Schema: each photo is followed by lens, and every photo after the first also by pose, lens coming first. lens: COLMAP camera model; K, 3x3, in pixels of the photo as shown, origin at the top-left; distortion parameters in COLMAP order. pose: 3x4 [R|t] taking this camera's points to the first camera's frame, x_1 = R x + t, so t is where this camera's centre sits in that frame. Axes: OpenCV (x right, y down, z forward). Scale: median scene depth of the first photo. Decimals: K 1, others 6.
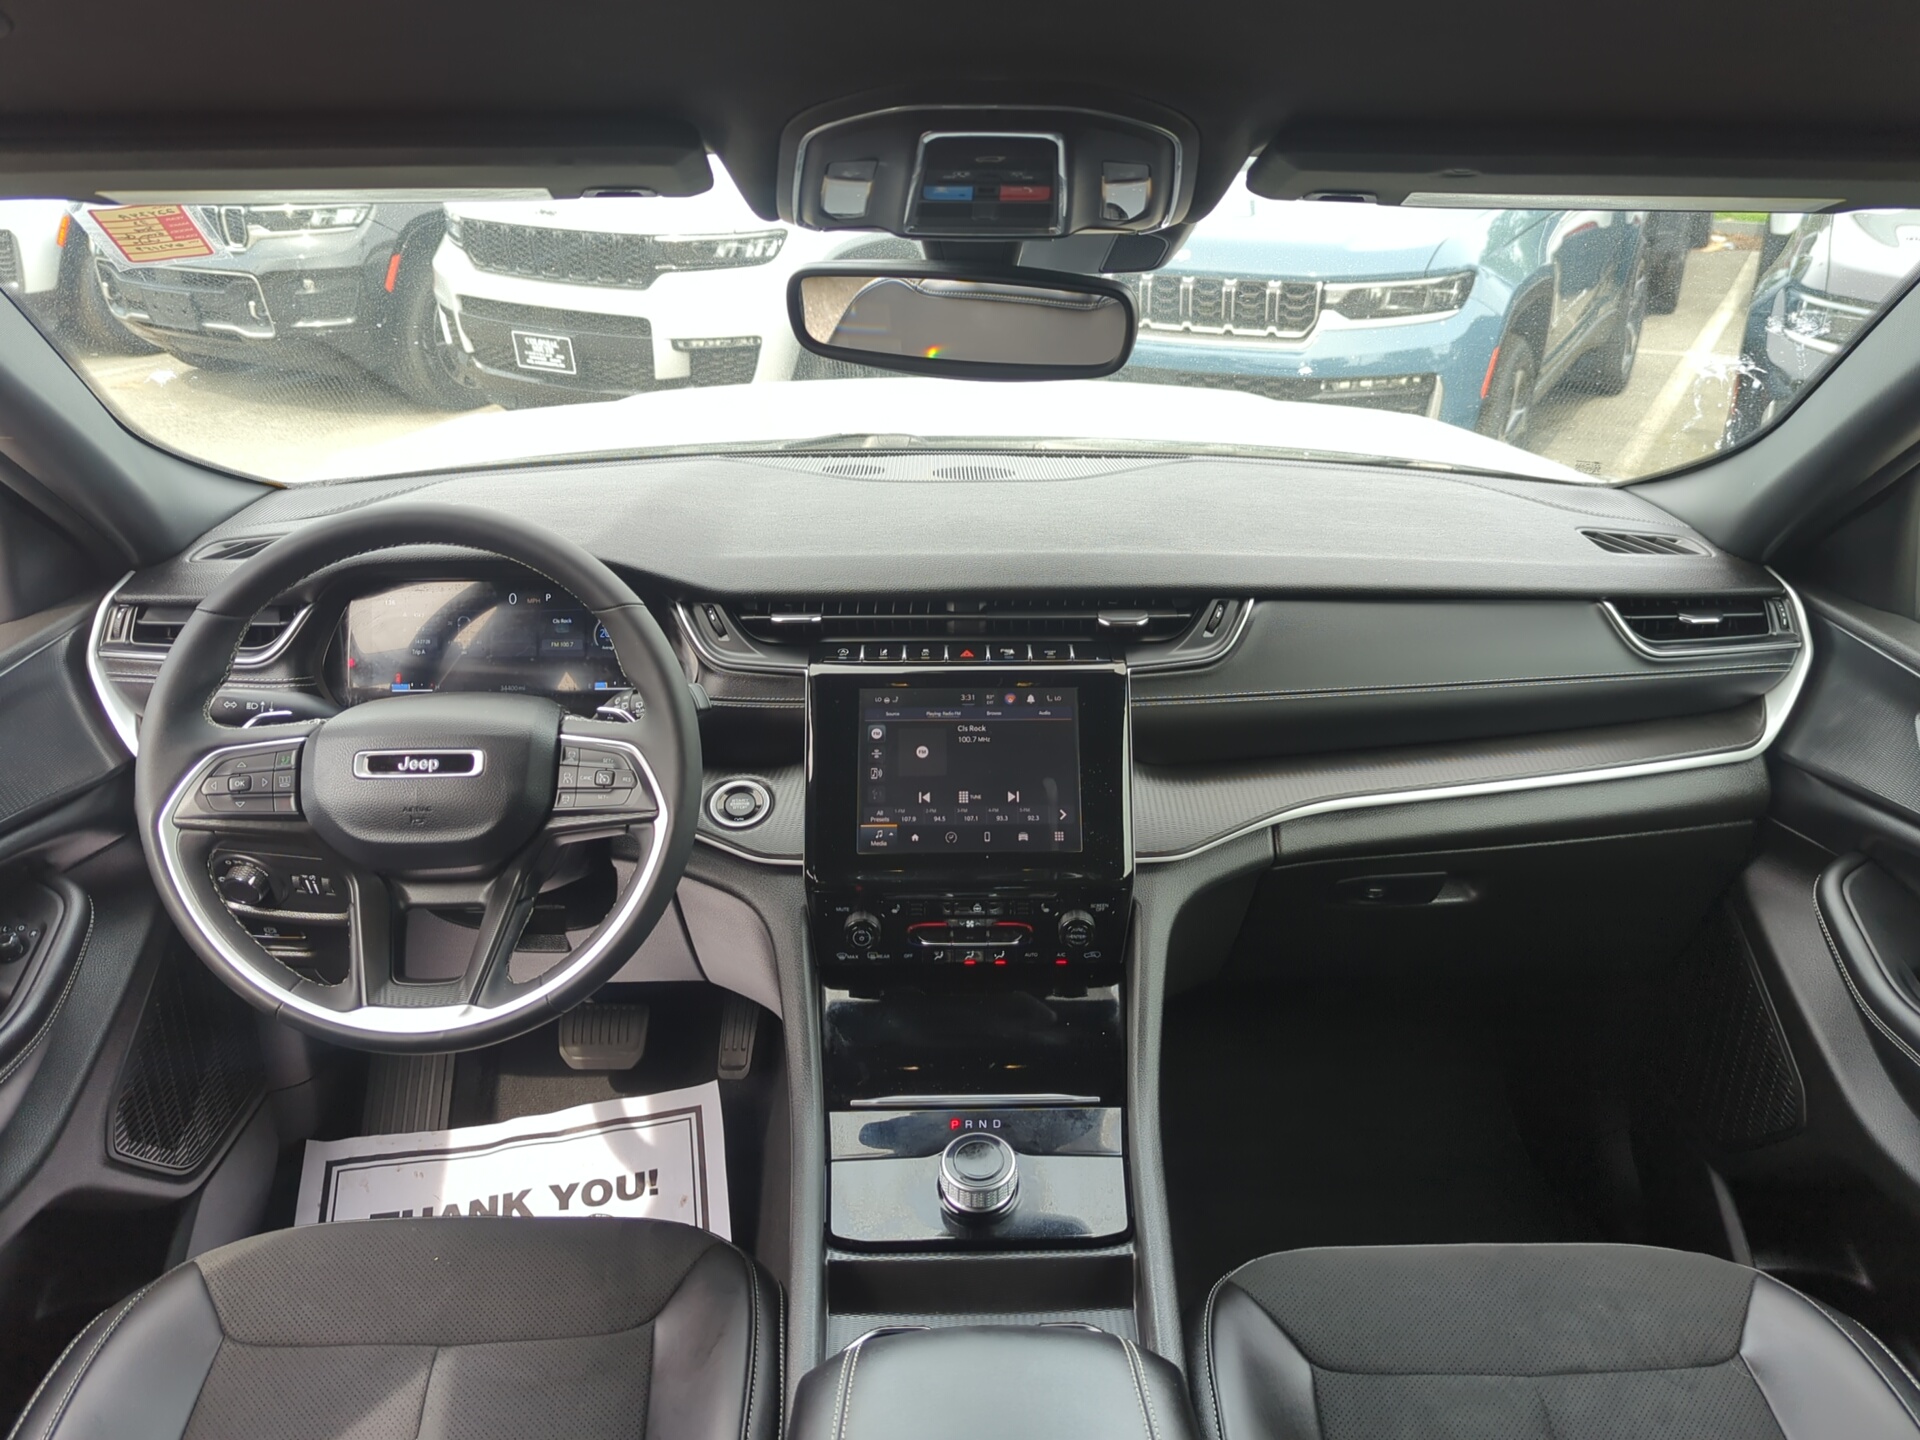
lens RADIAL K [[1553.1, 0, 981.7], [0, 1553.1, 693.8], [0, 0, 1]] dist [0.059219, -0.028474]
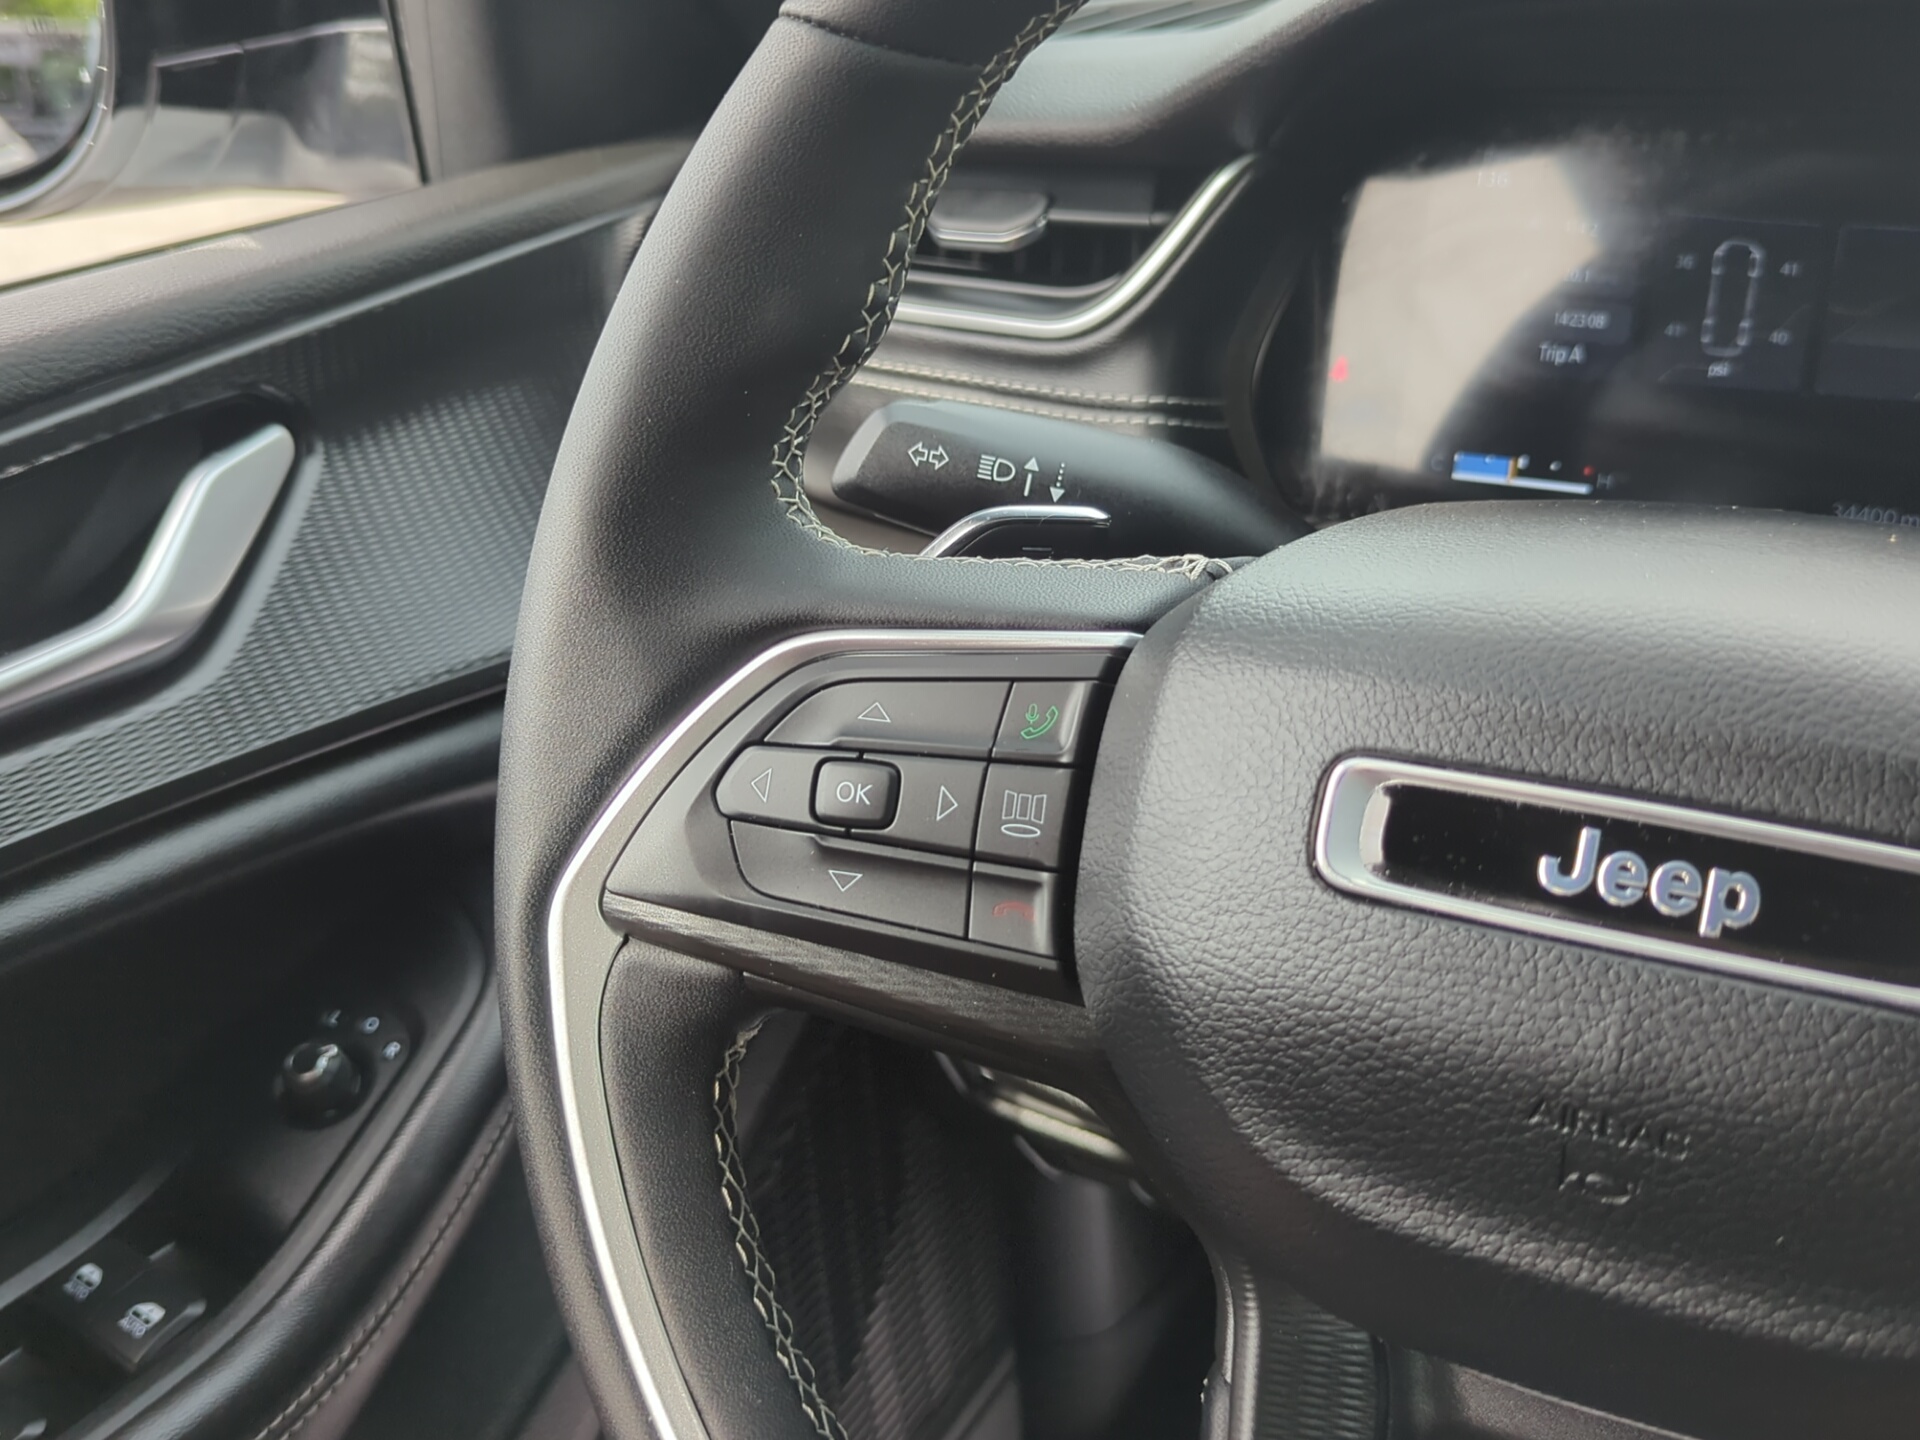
lens RADIAL K [[1999.8, 0, 952.5], [0, 1999.8, 704.0], [0, 0, 1]] dist [0.017716, 0.000000]
pose [[0.846439, 0.171668, -0.504054, -0.277418], [-0.122608, 0.984005, 0.129236, 0.003645], [0.518177, -0.047589, 0.853948, 0.670379]]
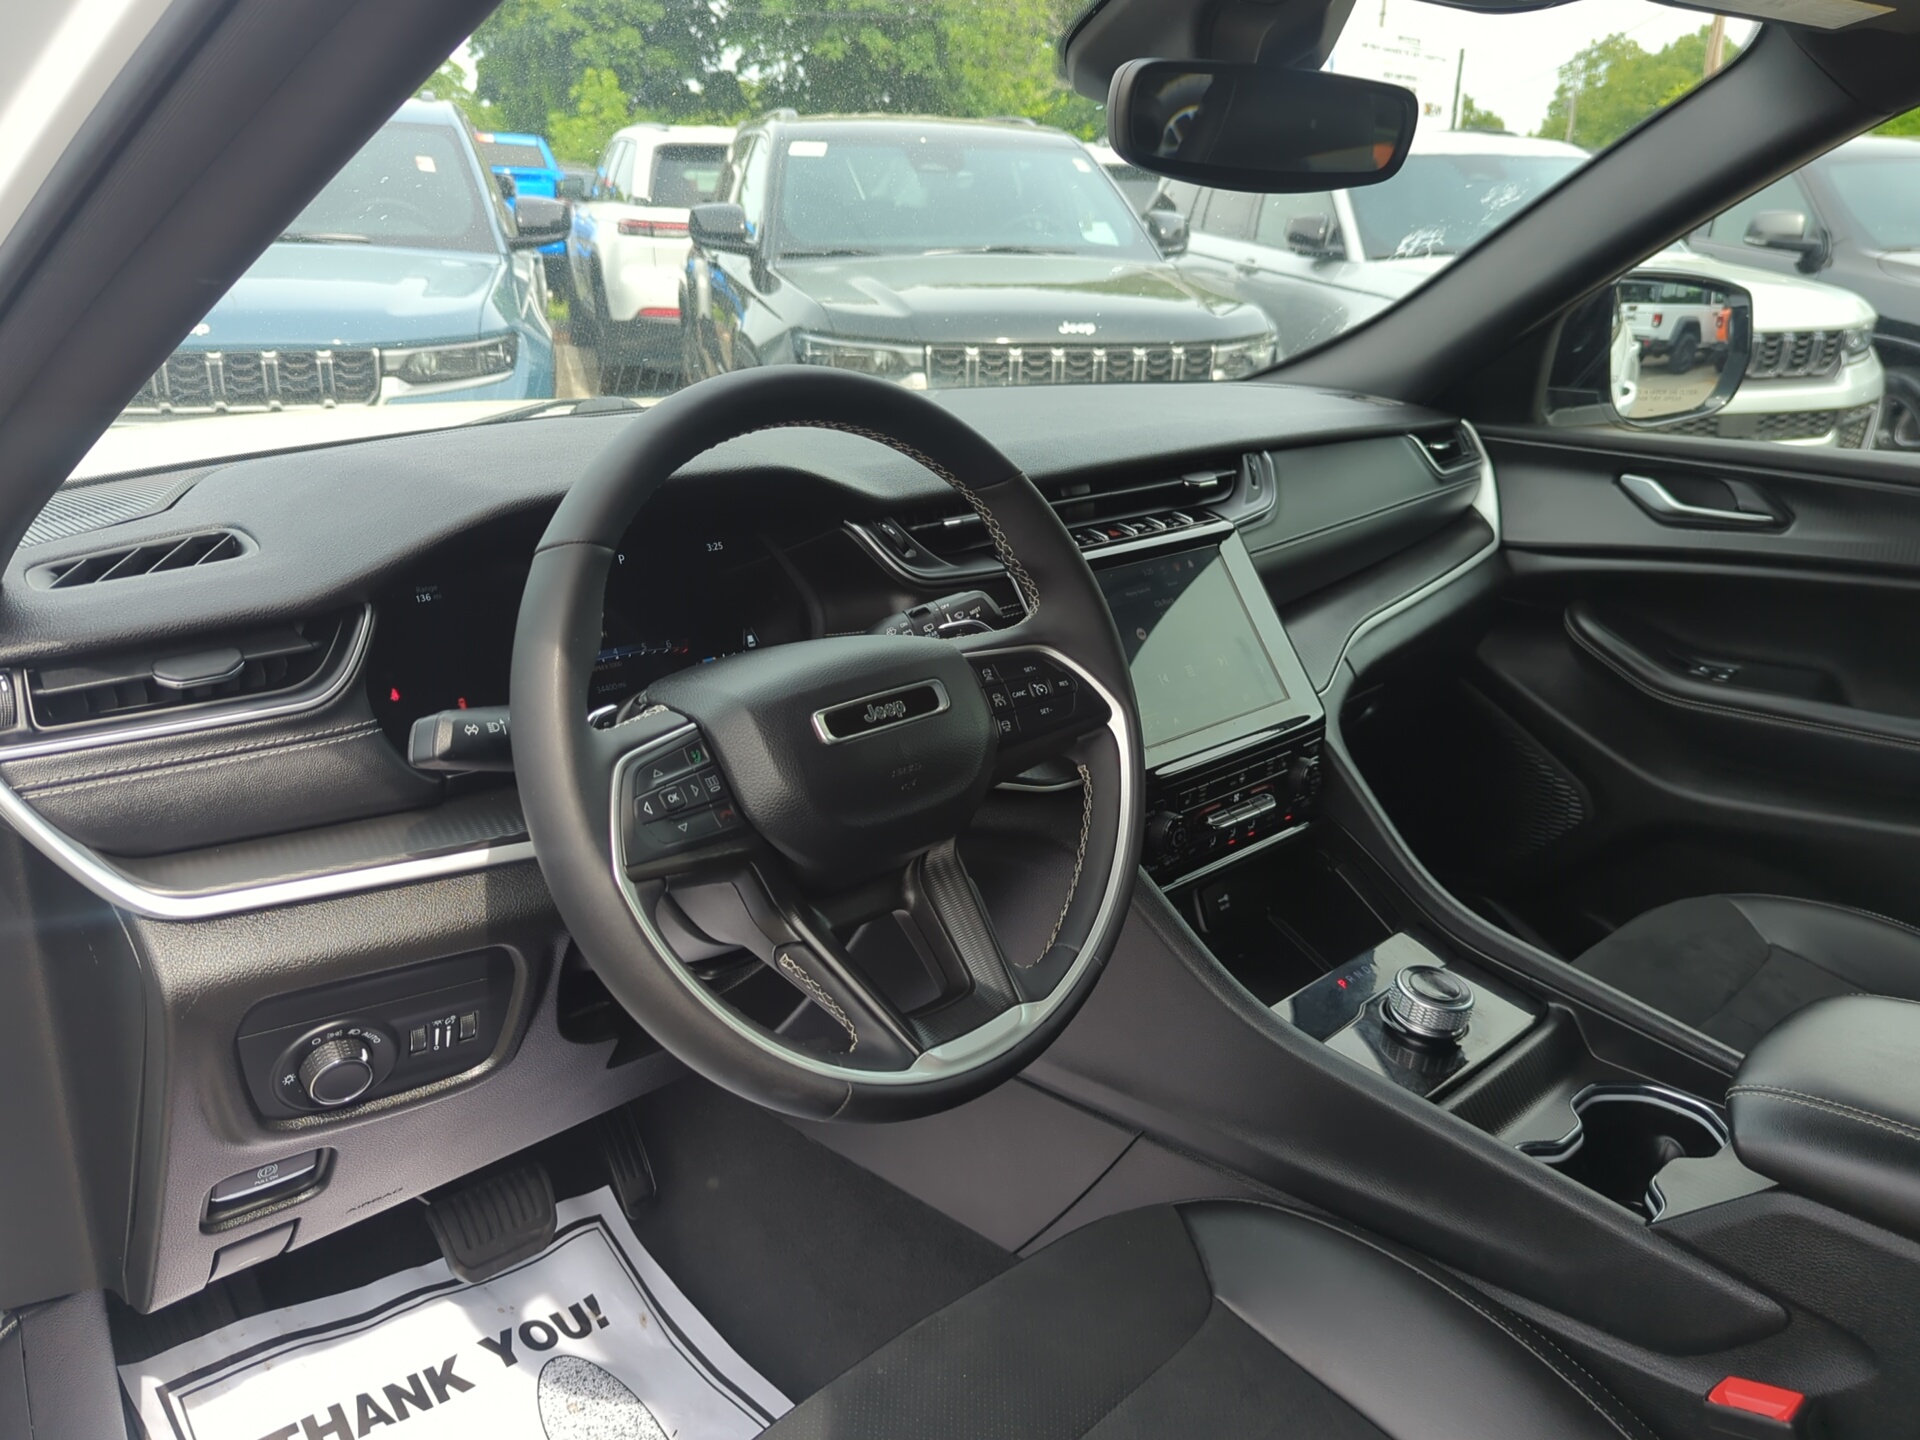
lens RADIAL K [[1559.3, 0, 981.1], [0, 1559.3, 701.2], [0, 0, 1]] dist [0.038422, -0.008401]
pose [[0.722048, -0.199332, 0.662505, -0.712110], [0.246714, 0.968825, 0.022608, 0.030836], [-0.646358, 0.147125, 0.748716, 0.377632]]
